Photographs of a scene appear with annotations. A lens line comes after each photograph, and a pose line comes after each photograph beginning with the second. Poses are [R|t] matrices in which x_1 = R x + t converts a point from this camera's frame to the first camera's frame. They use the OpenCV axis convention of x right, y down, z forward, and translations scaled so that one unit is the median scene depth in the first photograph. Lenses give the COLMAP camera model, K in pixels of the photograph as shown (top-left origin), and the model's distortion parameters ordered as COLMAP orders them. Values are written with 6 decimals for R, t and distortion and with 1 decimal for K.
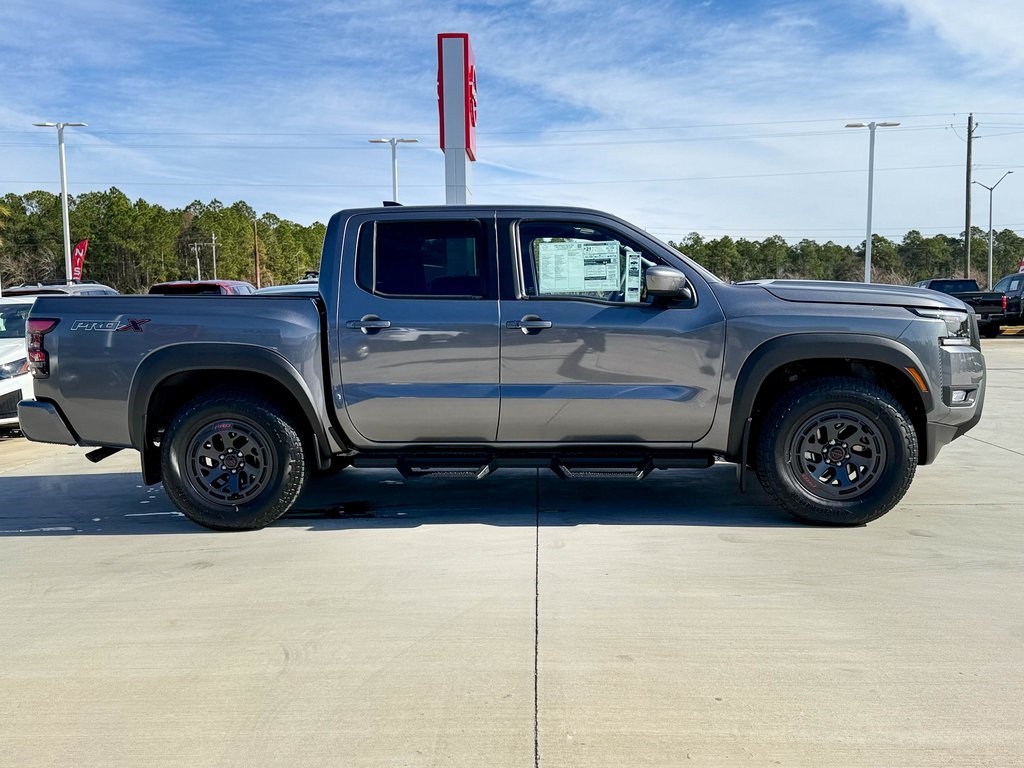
lens RADIAL K [[969.8, 0, 511.9], [0, 969.8, 382.6], [0, 0, 1]] dist [0.037938, 0.000000]
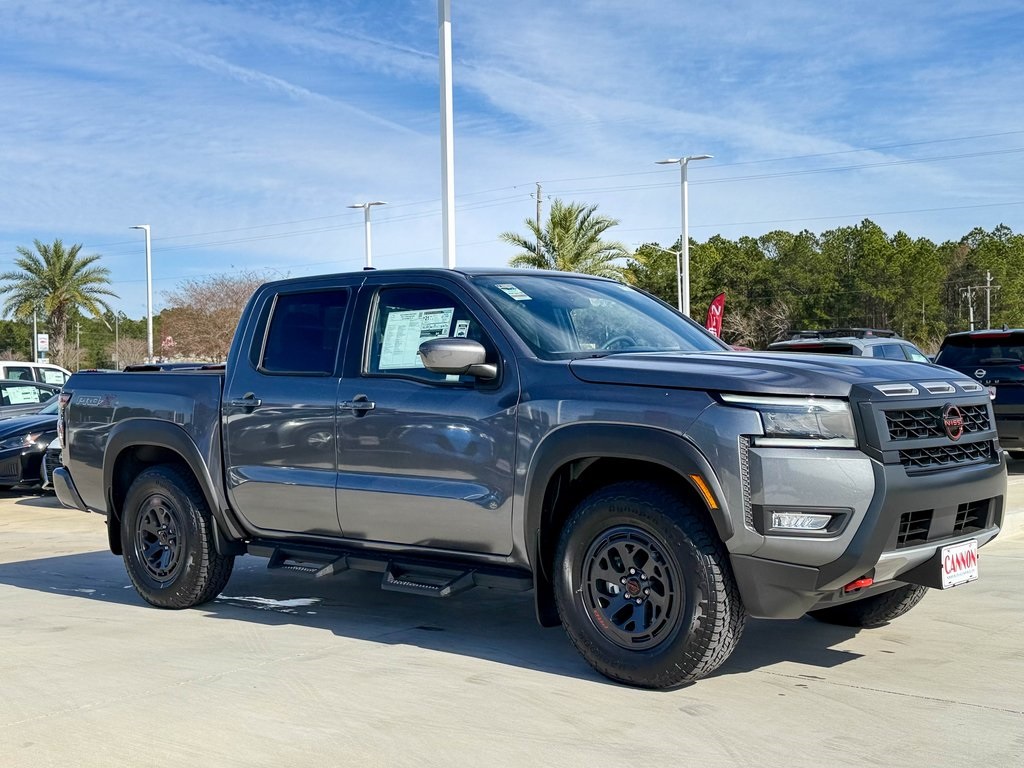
lens RADIAL K [[1327.2, 0, 530.1], [0, 1327.2, 409.5], [0, 0, 1]] dist [0.150844, 0.000000]
pose [[0.799944, 0.020283, -0.599731, 0.288027], [-0.050889, 0.998121, -0.034121, -0.007644], [0.597913, 0.057814, 0.799474, 0.042815]]
